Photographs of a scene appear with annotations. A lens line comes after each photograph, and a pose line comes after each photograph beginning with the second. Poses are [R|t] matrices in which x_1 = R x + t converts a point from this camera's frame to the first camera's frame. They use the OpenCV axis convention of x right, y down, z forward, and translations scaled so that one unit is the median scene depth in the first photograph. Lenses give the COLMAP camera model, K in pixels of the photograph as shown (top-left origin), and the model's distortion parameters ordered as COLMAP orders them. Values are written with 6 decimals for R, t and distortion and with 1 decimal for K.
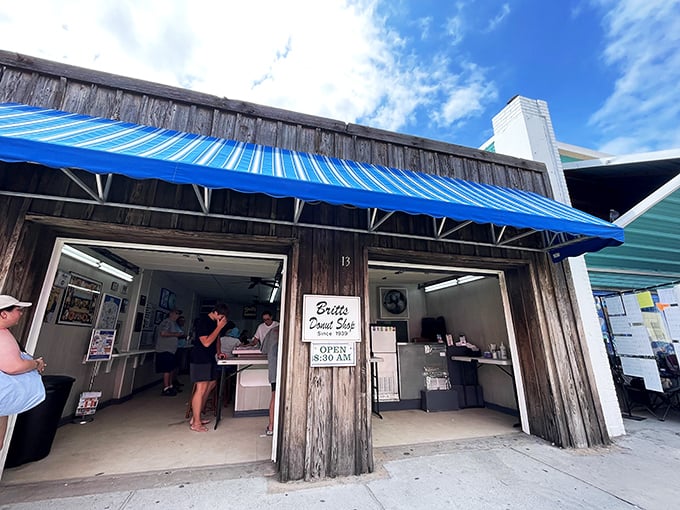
lens RADIAL K [[281.3, 0, 339.8], [0, 281.3, 254.9], [0, 0, 1]] dist [0.002713, 0.000264]
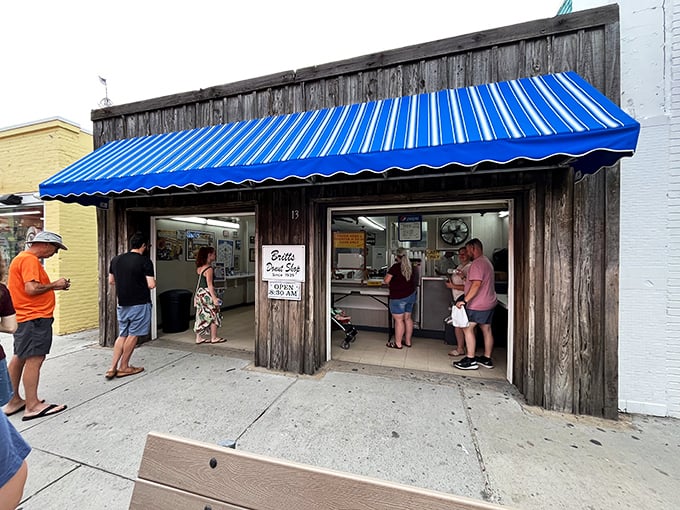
lens RADIAL K [[281.3, 0, 341.1], [0, 281.3, 253.7], [0, 0, 1]] dist [0.002713, 0.000264]
pose [[0.846465, -0.001006, -0.532443, 0.854086], [0.147779, 0.961154, 0.233118, -0.068994], [0.511525, -0.276010, 0.813733, 0.123026]]
